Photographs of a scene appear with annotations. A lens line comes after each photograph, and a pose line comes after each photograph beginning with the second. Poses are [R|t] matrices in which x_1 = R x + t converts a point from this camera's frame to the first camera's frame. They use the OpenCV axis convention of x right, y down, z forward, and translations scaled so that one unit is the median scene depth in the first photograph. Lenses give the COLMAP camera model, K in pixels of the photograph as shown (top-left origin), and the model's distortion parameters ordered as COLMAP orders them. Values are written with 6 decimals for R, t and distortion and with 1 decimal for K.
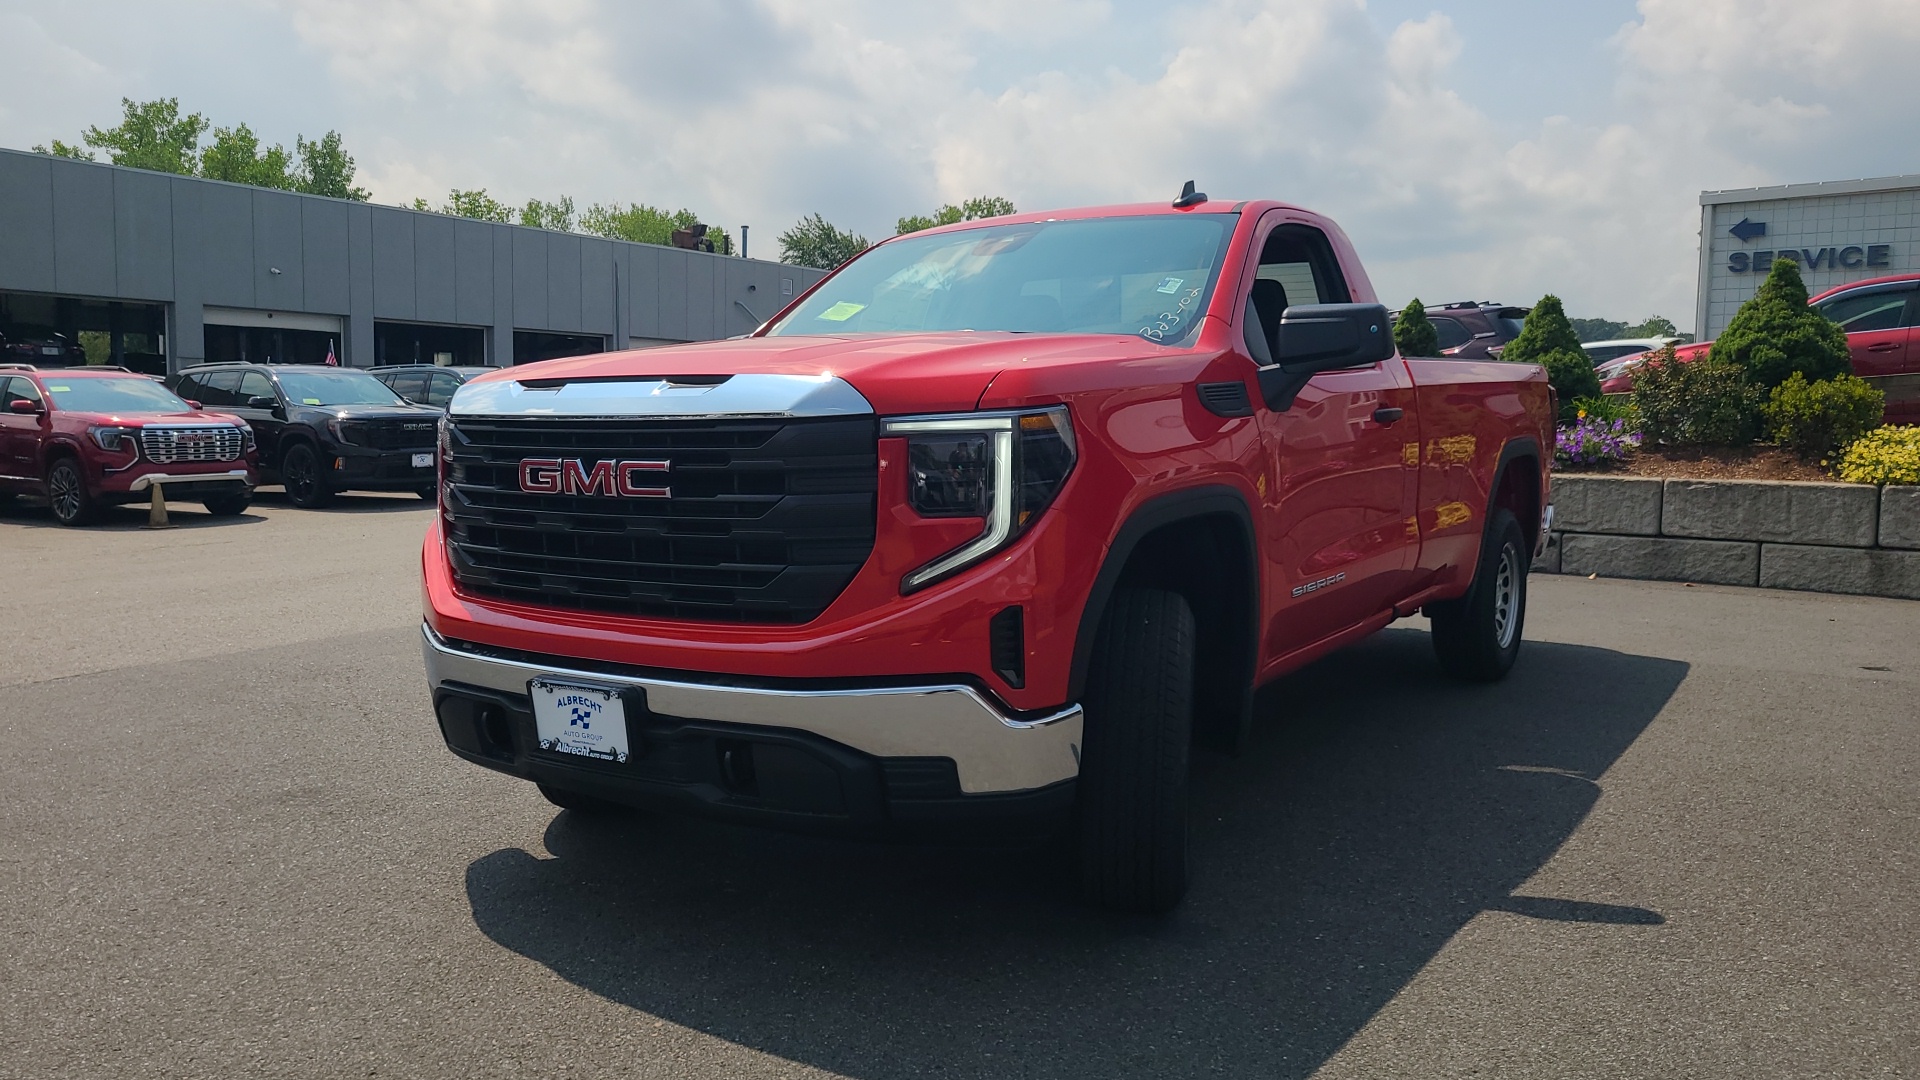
lens RADIAL K [[1460.5, 0, 926.7], [0, 1460.5, 583.6], [0, 0, 1]] dist [0.049367, -0.033726]
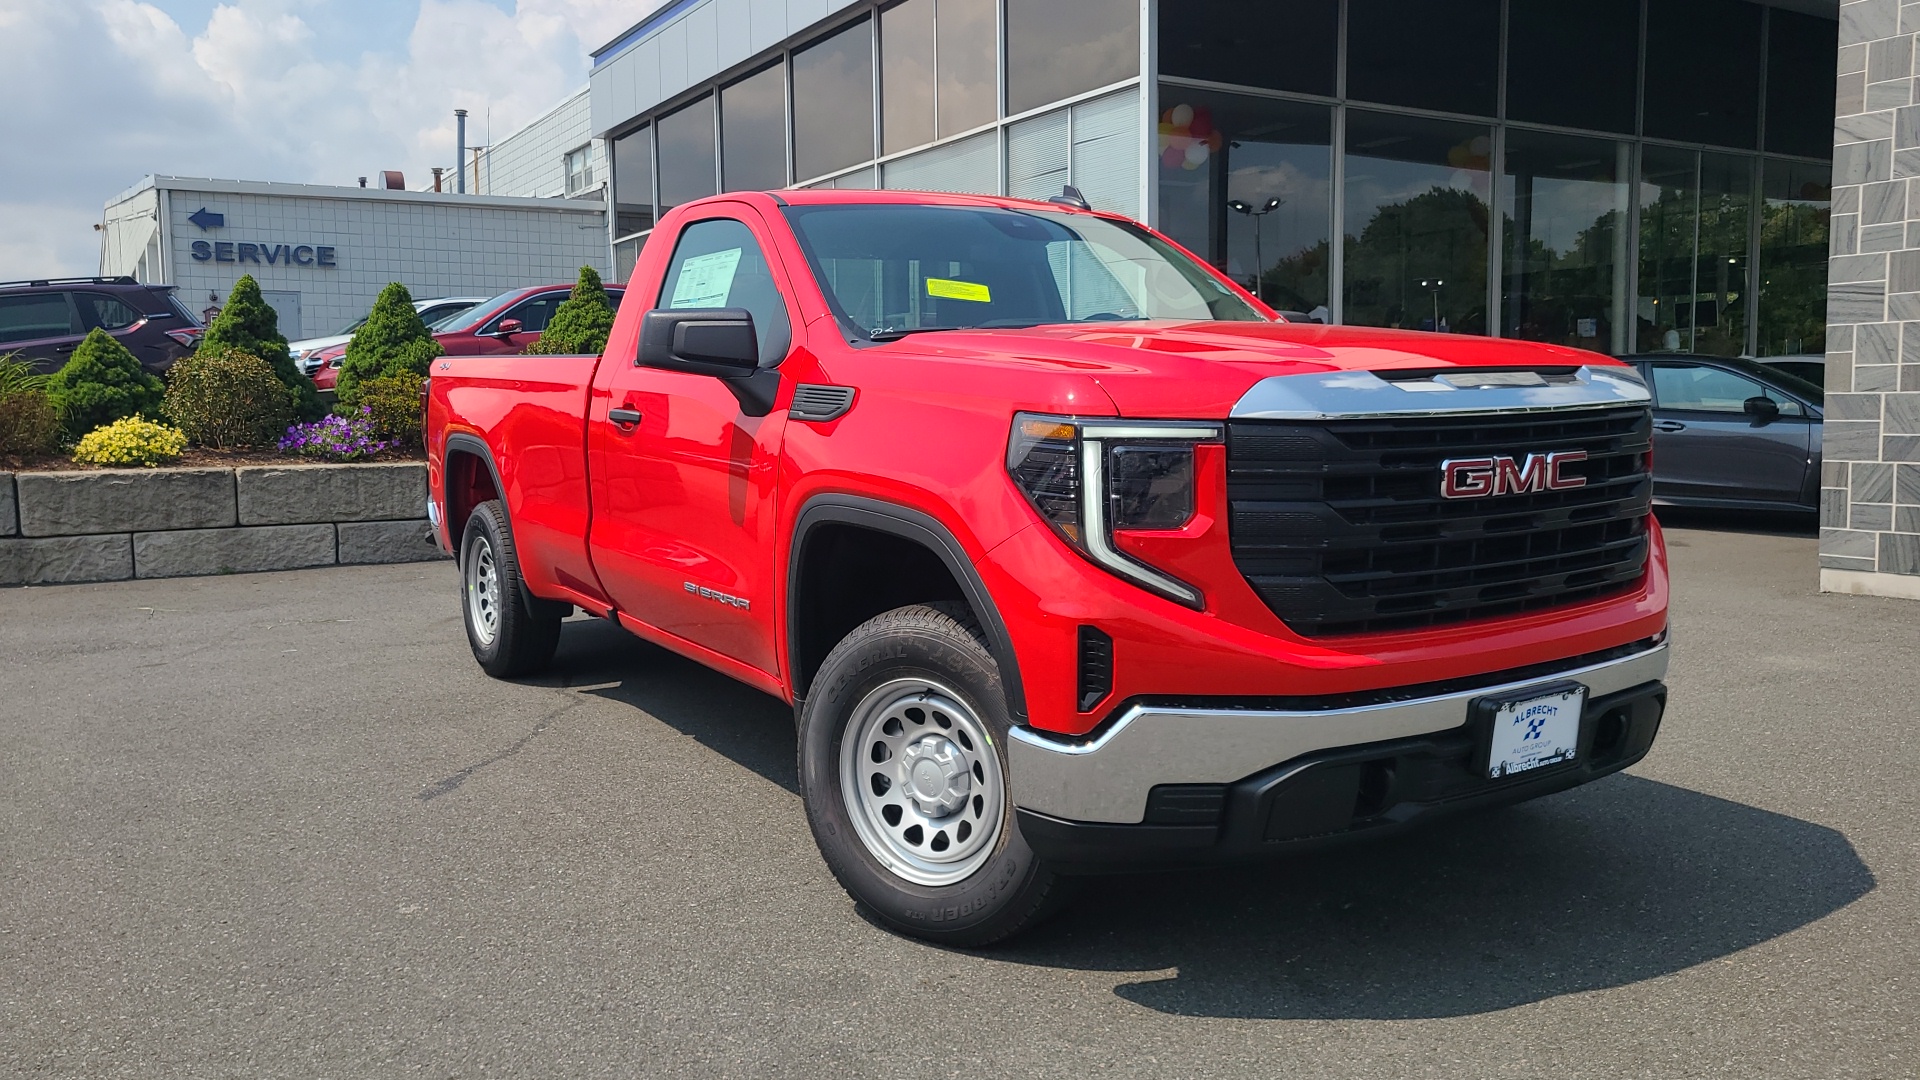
lens RADIAL K [[1460.5, 0, 962.8], [0, 1460.5, 560.4], [0, 0, 1]] dist [0.049367, -0.033726]
pose [[0.386588, -0.115422, 0.915001, -1.204037], [0.121662, 0.989849, 0.073461, -0.127034], [-0.914192, 0.082922, 0.396707, 0.928560]]
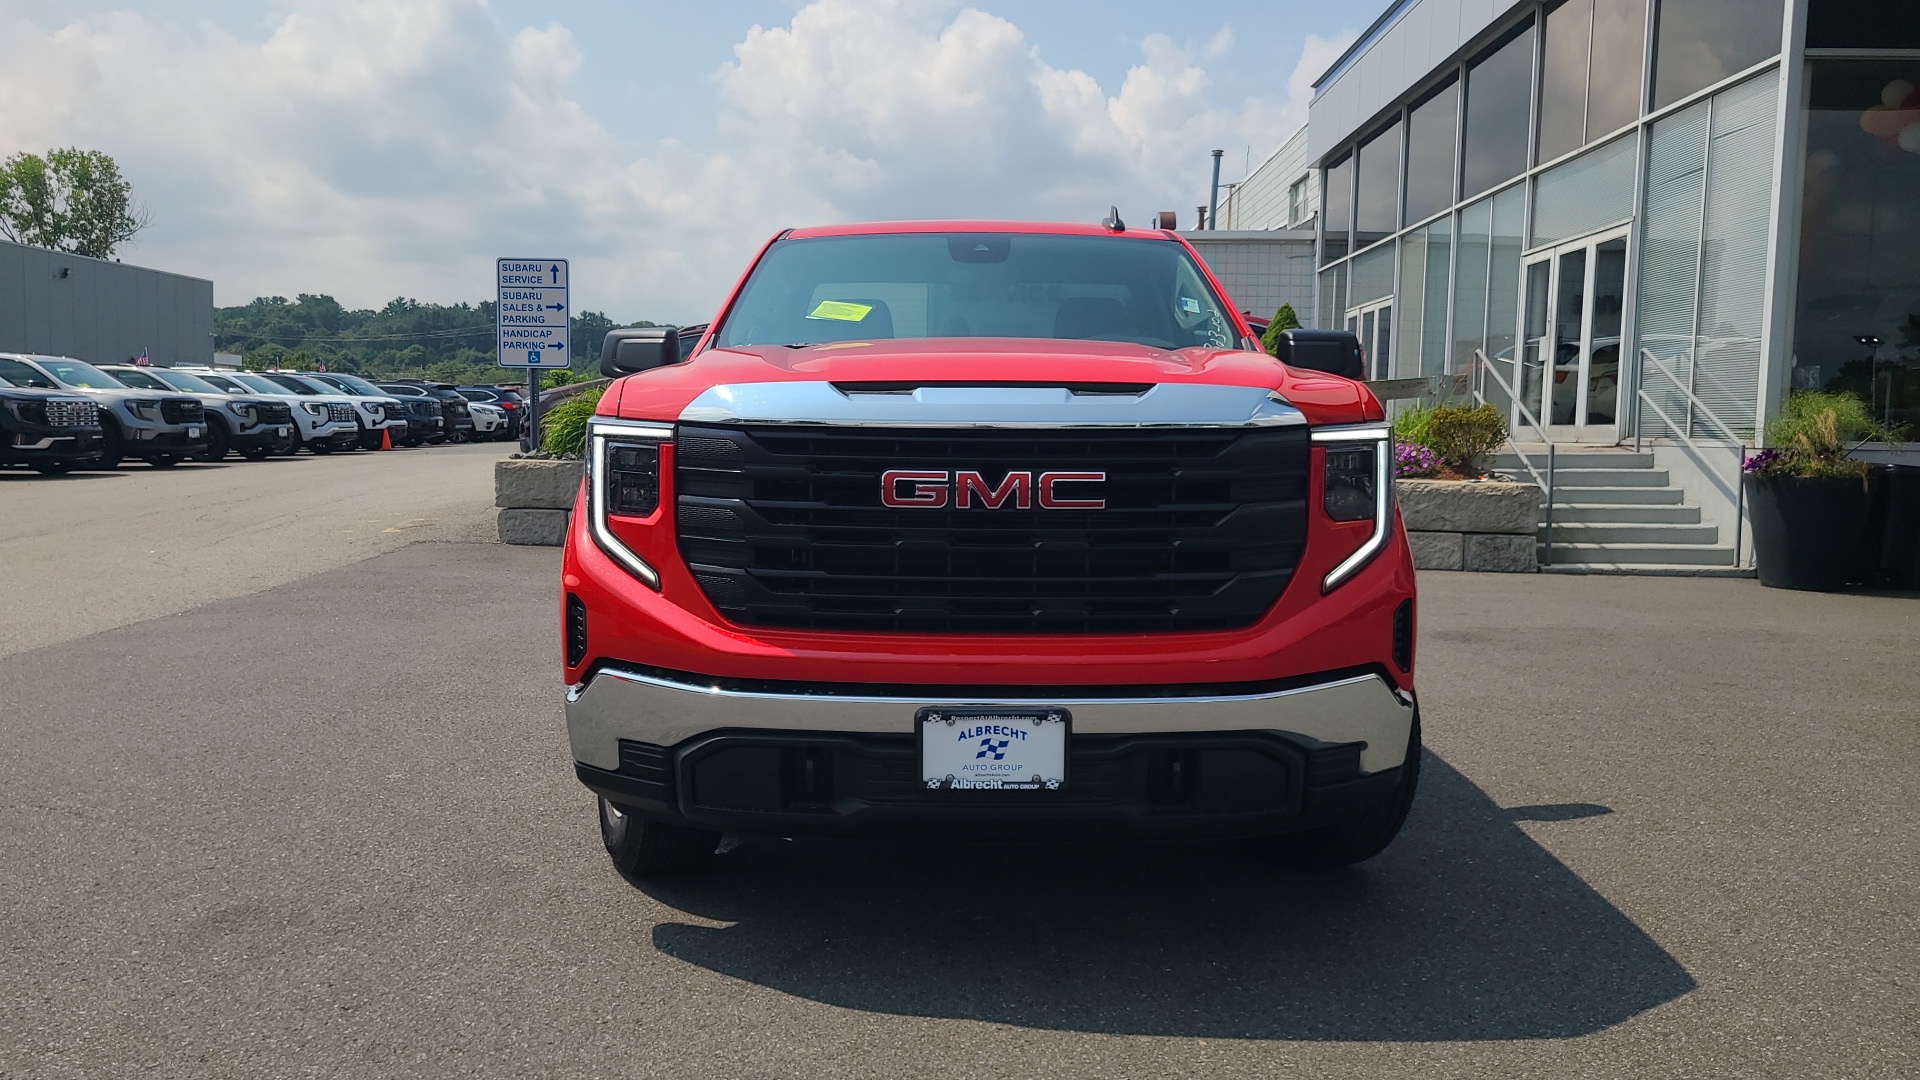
lens RADIAL K [[1460.5, 0, 917.4], [0, 1460.5, 584.7], [0, 0, 1]] dist [0.049367, -0.033726]
pose [[0.829049, -0.053118, 0.556647, -0.767253], [0.051742, 0.998494, 0.018219, -0.030838], [-0.556777, 0.013698, 0.830549, 0.248892]]
